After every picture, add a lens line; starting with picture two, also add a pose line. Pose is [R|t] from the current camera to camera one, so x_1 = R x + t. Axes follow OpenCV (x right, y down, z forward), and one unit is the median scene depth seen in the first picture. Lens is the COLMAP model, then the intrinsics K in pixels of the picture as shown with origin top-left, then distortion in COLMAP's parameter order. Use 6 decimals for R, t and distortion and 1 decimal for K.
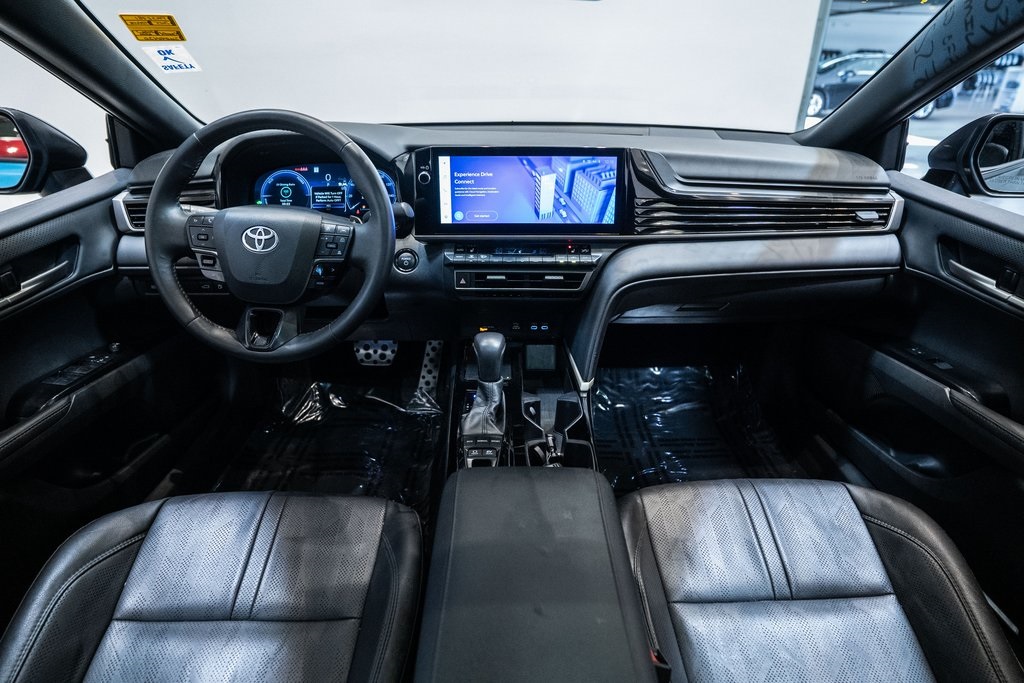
lens RADIAL K [[514.0, 0, 509.4], [0, 514.0, 315.8], [0, 0, 1]] dist [-0.073442, 0.040761]
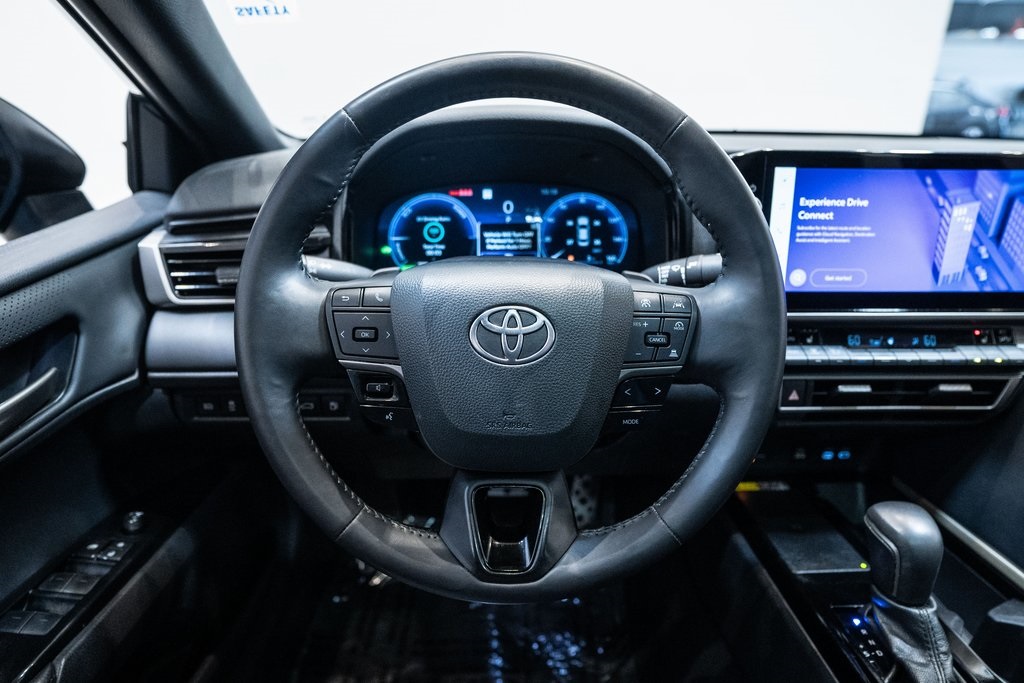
lens RADIAL K [[561.4, 0, 512.0], [0, 561.4, 341.5], [0, 0, 1]] dist [-0.080334, 0.042670]
pose [[0.999899, -0.005333, 0.013204, -0.405503], [0.006025, 0.998581, -0.052914, -0.096922], [-0.012903, 0.052989, 0.998512, 0.418024]]
